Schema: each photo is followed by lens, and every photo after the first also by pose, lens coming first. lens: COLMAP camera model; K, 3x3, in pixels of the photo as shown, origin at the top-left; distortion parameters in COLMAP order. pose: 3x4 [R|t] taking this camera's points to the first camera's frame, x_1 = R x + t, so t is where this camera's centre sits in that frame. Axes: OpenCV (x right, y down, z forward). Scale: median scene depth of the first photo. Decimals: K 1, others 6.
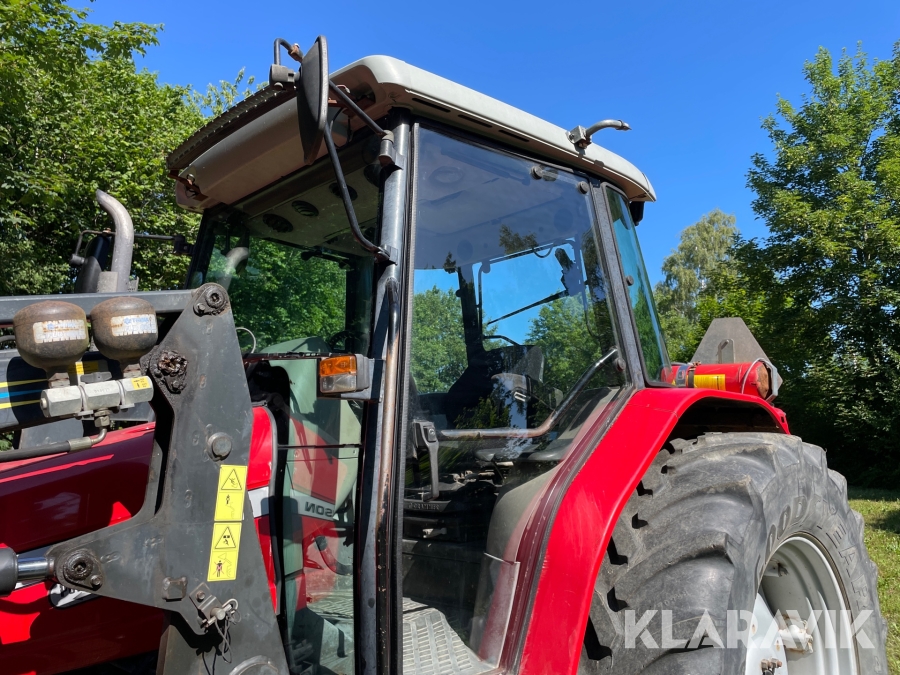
lens RADIAL K [[682.6, 0, 453.2], [0, 682.6, 323.5], [0, 0, 1]] dist [0.090912, -0.124320]
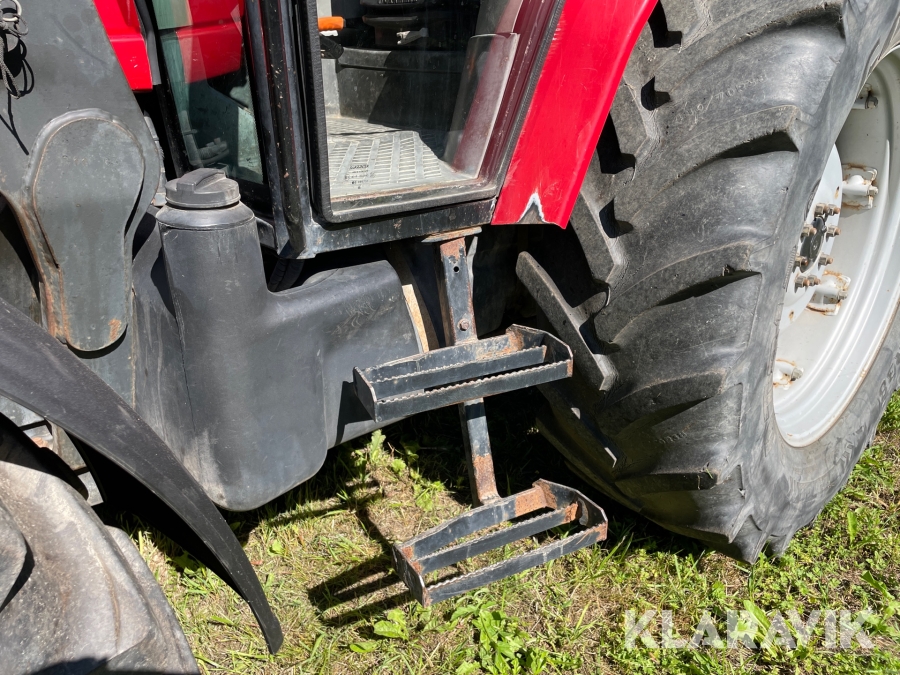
lens RADIAL K [[682.6, 0, 453.2], [0, 682.6, 323.5], [0, 0, 1]] dist [0.090912, -0.124320]
pose [[0.998958, 0.043374, -0.014194, 0.056042], [-0.029516, 0.851244, 0.523939, 0.243594], [0.034808, -0.522974, 0.851637, 0.291211]]
